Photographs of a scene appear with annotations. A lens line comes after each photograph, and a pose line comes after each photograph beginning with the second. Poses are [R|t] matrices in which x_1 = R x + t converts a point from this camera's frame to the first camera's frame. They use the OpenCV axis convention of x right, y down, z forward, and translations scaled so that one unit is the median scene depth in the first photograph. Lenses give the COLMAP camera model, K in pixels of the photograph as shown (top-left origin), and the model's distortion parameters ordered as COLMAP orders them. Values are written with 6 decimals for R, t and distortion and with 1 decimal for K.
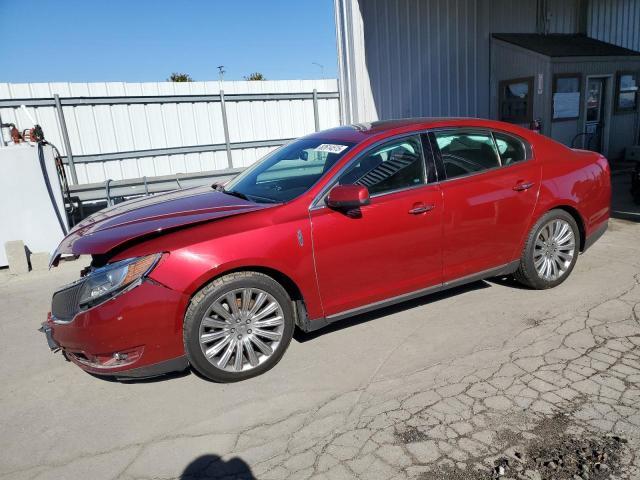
lens RADIAL K [[468.3, 0, 320.0], [0, 468.3, 242.1], [0, 0, 1]] dist [-0.000095, 0.010766]
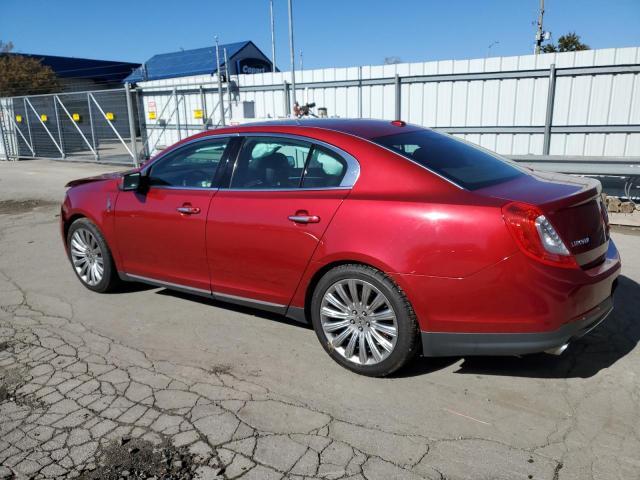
lens RADIAL K [[468.3, 0, 320.0], [0, 468.3, 238.0], [0, 0, 1]] dist [-0.000095, 0.010766]
pose [[0.512836, 0.270297, -0.814824, 0.415832], [-0.222309, 0.958578, 0.178066, -0.088244], [0.829203, 0.089824, 0.551683, 0.232078]]
